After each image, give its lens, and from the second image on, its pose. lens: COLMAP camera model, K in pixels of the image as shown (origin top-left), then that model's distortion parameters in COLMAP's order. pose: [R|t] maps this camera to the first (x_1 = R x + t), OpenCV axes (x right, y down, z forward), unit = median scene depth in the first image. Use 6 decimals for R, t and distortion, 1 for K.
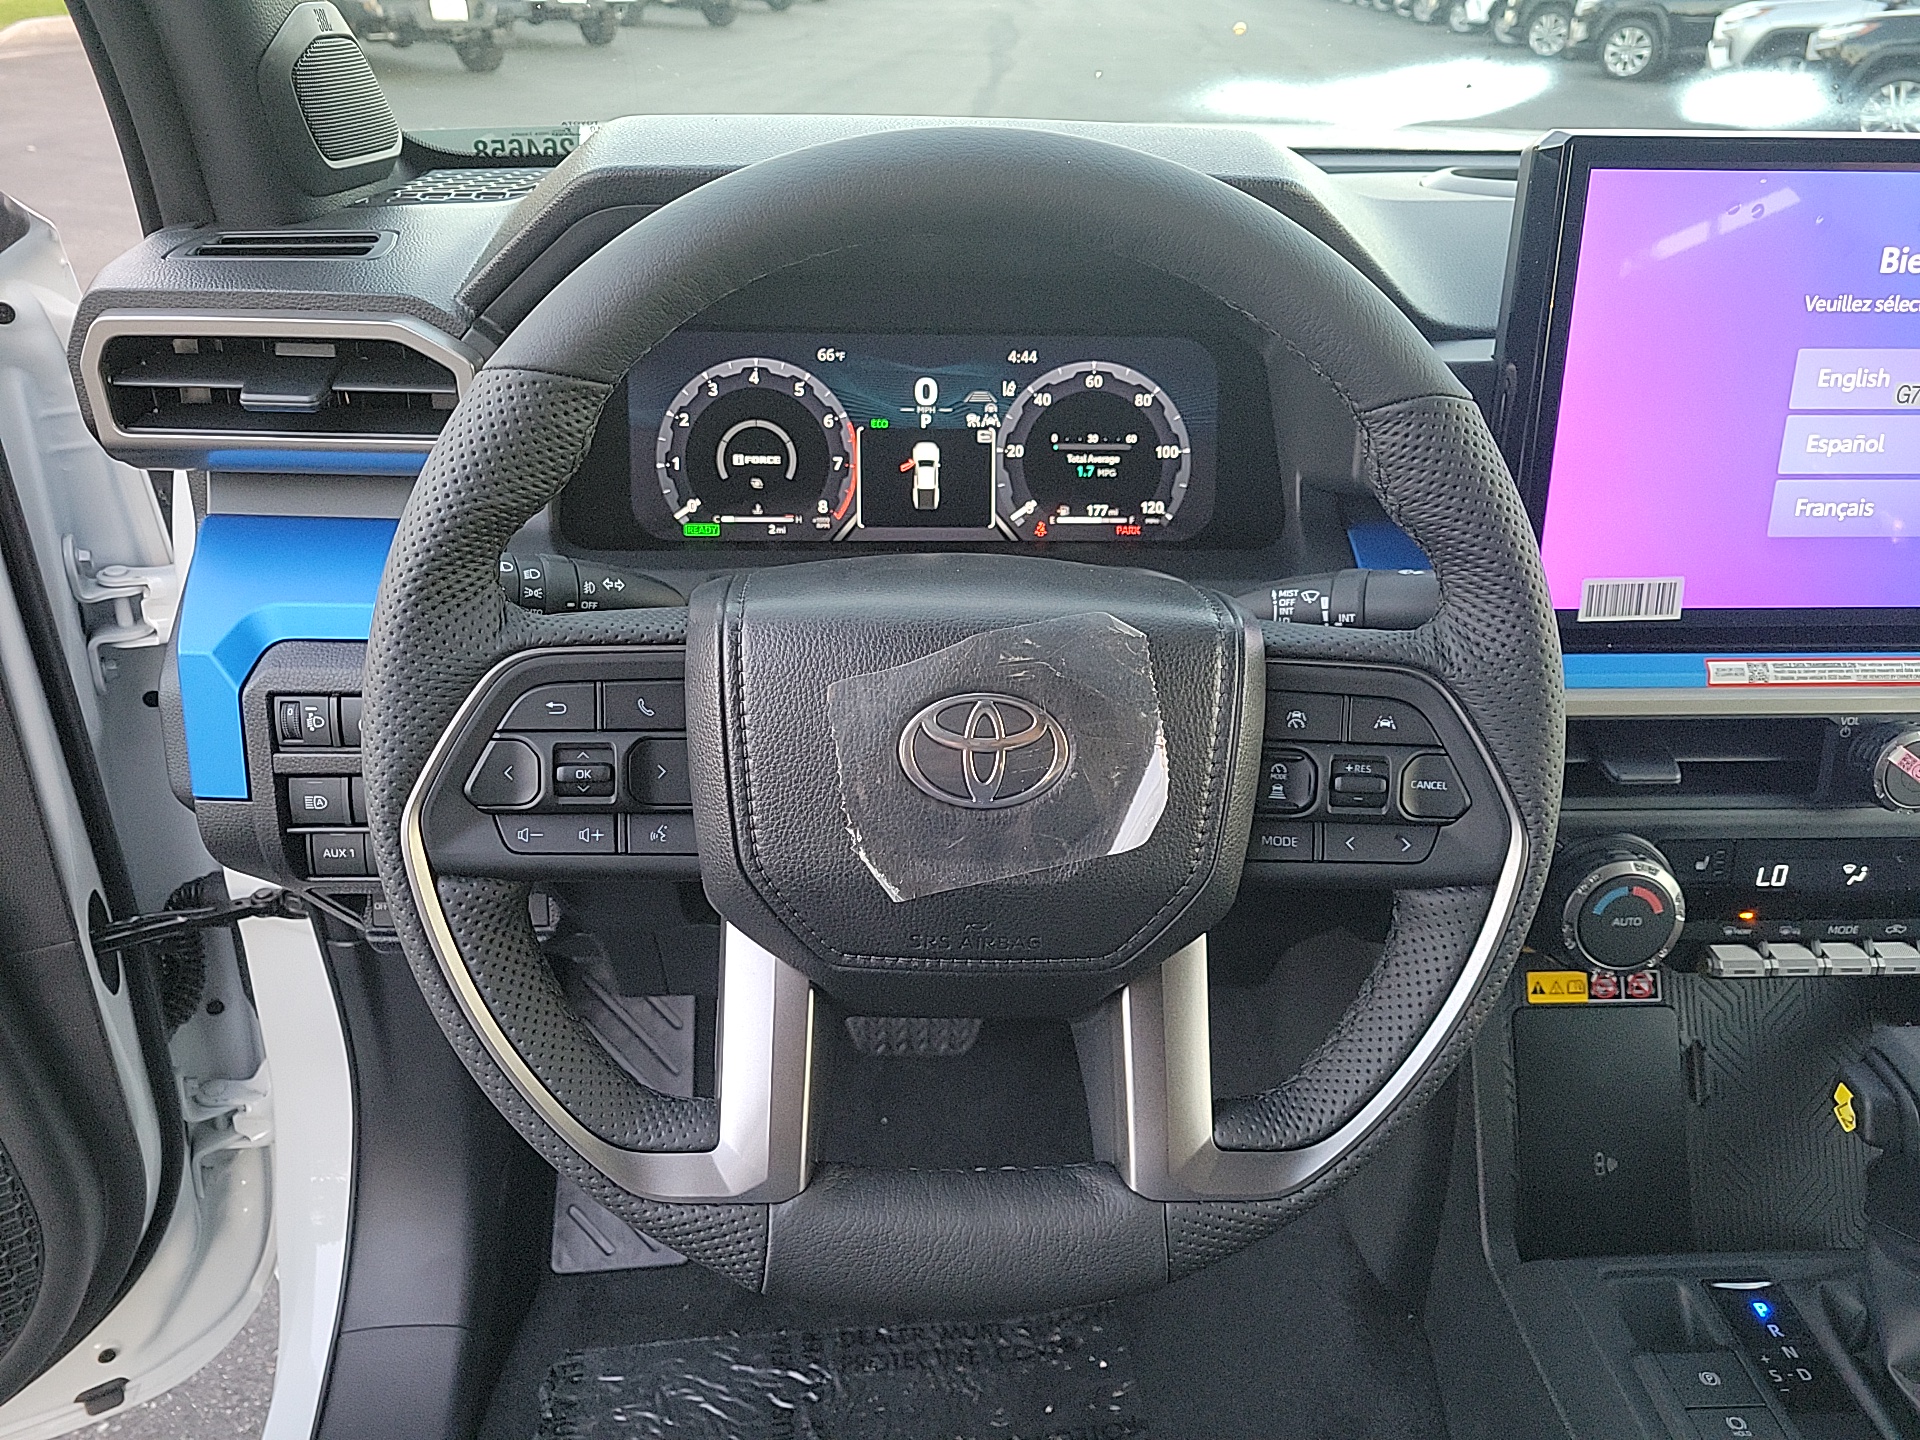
lens RADIAL K [[1477.8, 0, 949.3], [0, 1477.8, 715.1], [0, 0, 1]] dist [0.025899, -0.002896]
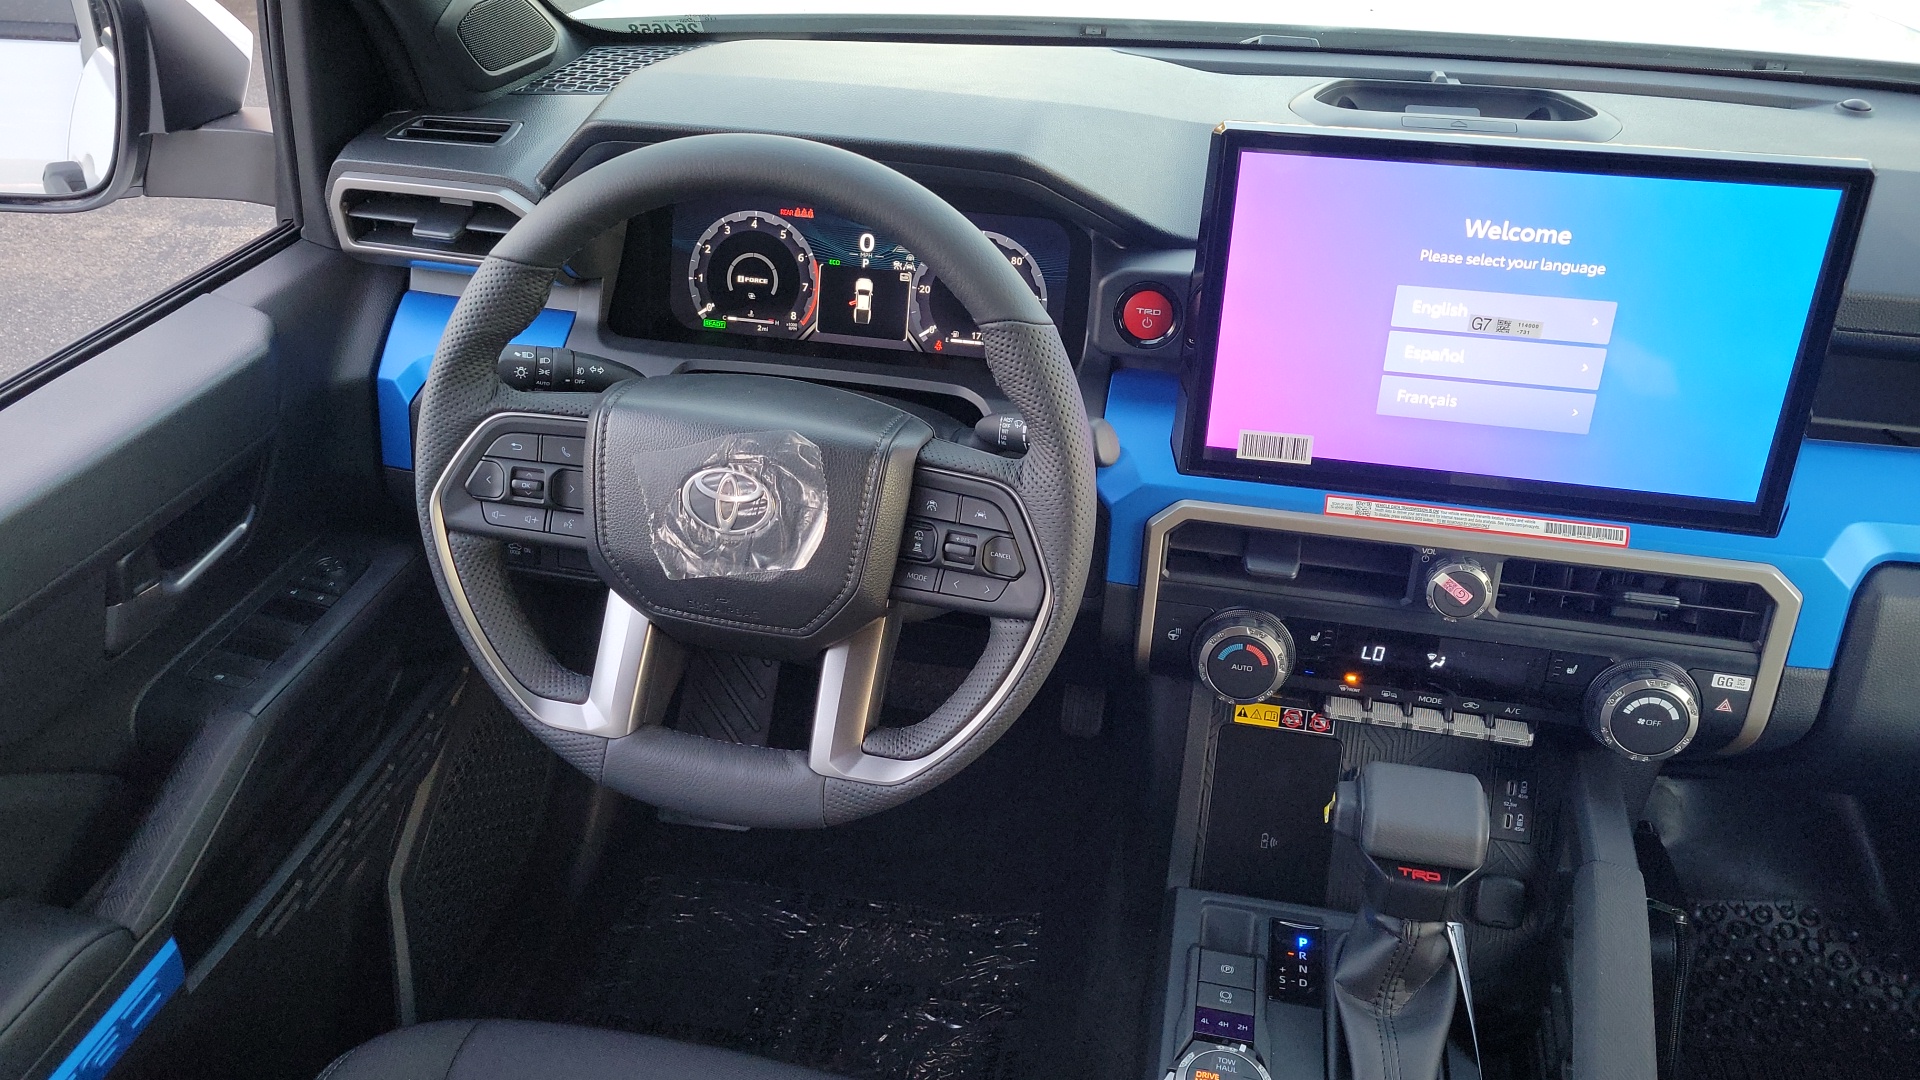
lens RADIAL K [[1449.8, 0, 946.3], [0, 1449.8, 547.8], [0, 0, 1]] dist [0.032073, -0.020706]
pose [[0.964392, 0.131478, -0.229481, 0.423905], [-0.110197, 0.988531, 0.103263, -0.079314], [0.240426, -0.074298, 0.967820, -0.375819]]
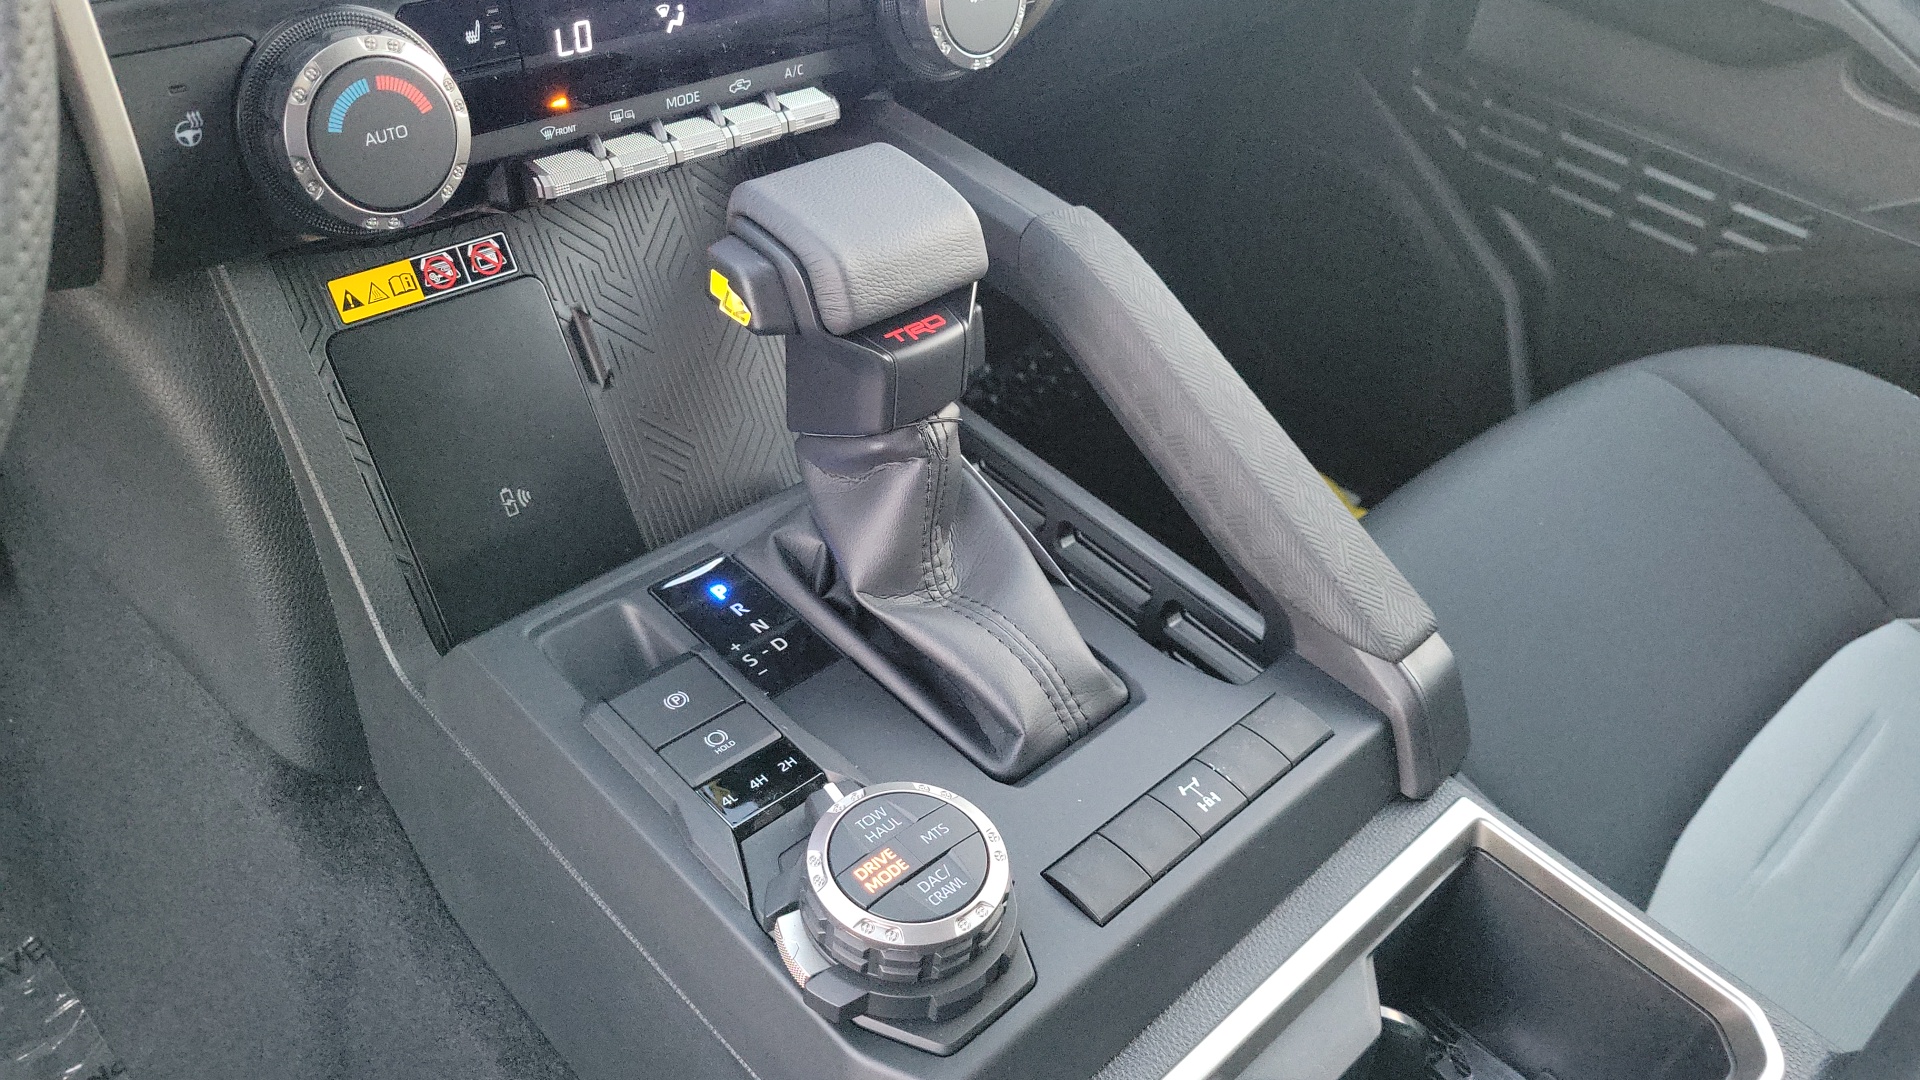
lens RADIAL K [[1449.8, 0, 952.1], [0, 1449.8, 531.6], [0, 0, 1]] dist [0.032073, -0.020706]
pose [[0.756743, -0.369955, 0.538956, 0.203402], [0.227381, 0.921936, 0.313580, 0.134853], [-0.612894, -0.114751, 0.781789, 0.282964]]
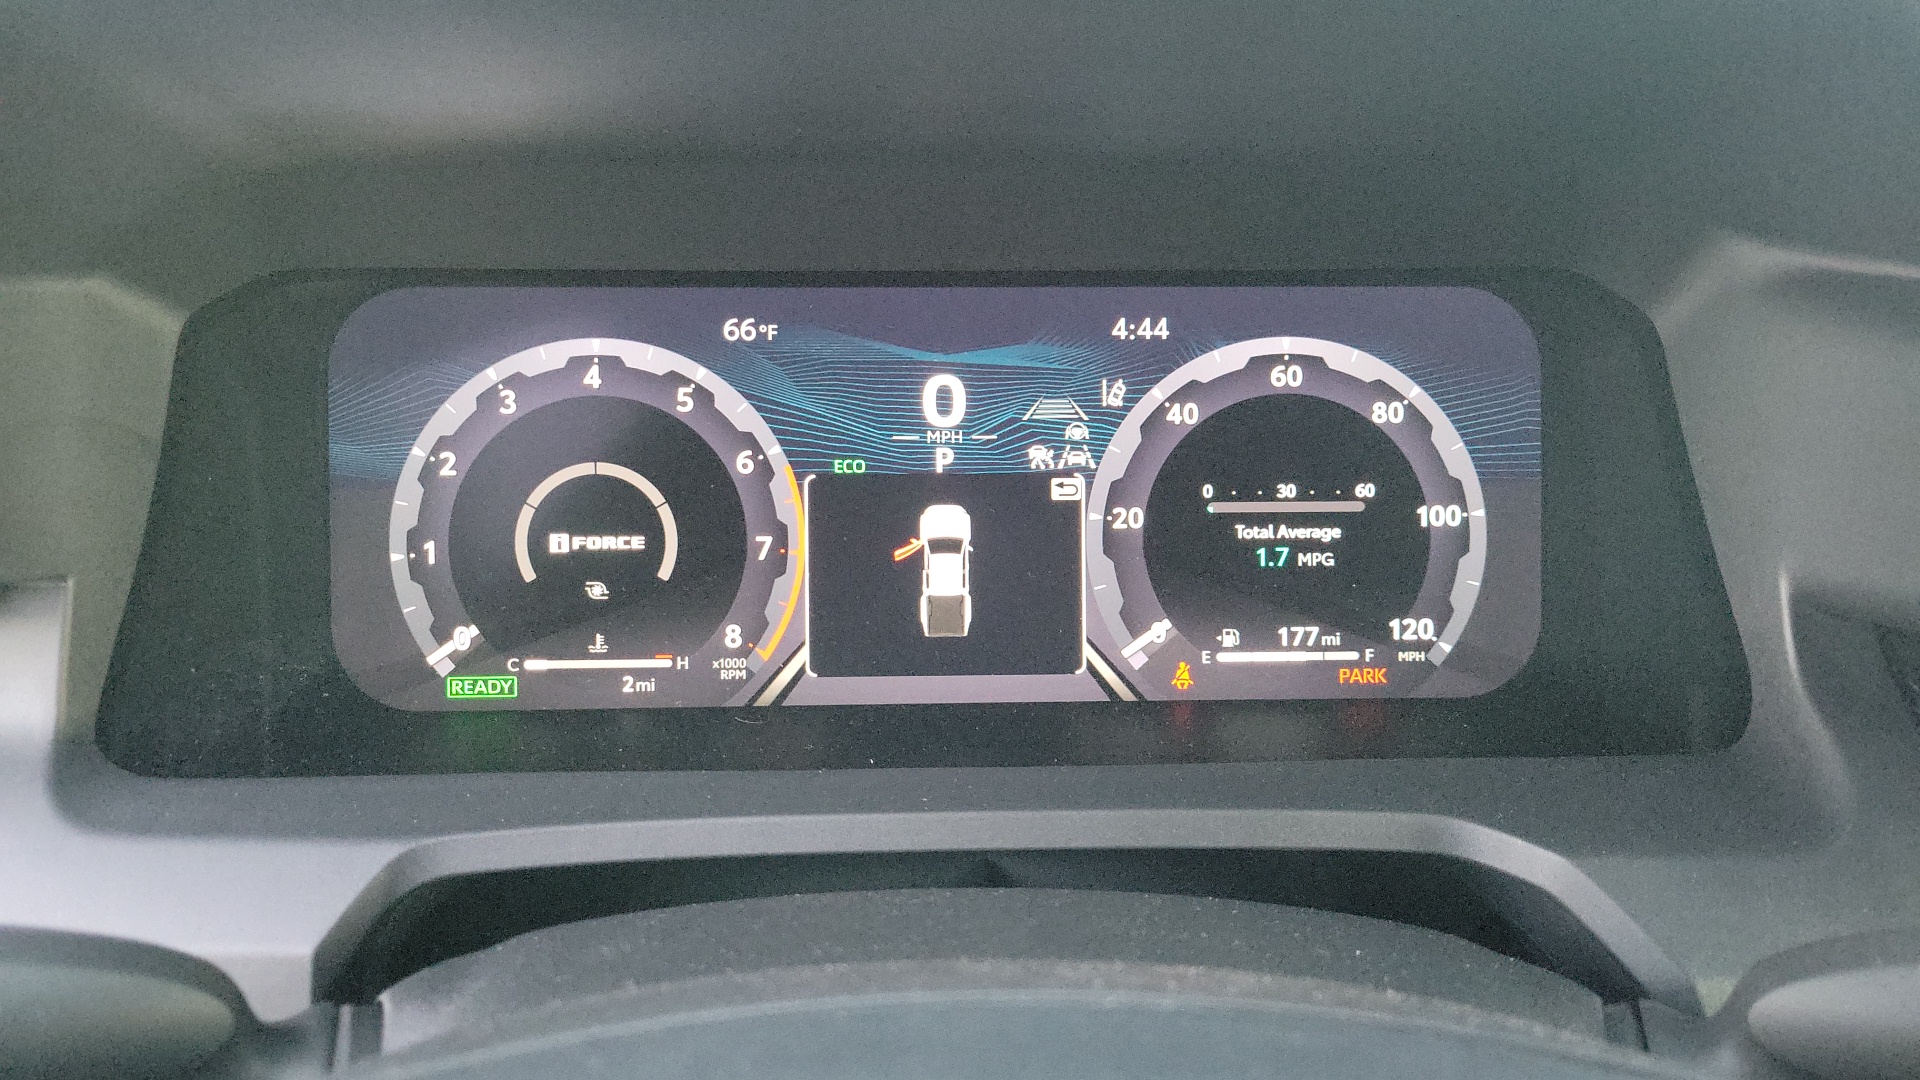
lens RADIAL K [[1449.8, 0, 957.9], [0, 1449.8, 530.9], [0, 0, 1]] dist [0.032073, -0.020706]
pose [[0.999503, -0.008622, -0.030306, 0.003101], [0.005264, 0.994007, -0.109185, -0.123624], [0.031066, 0.108972, 0.993559, 0.528328]]
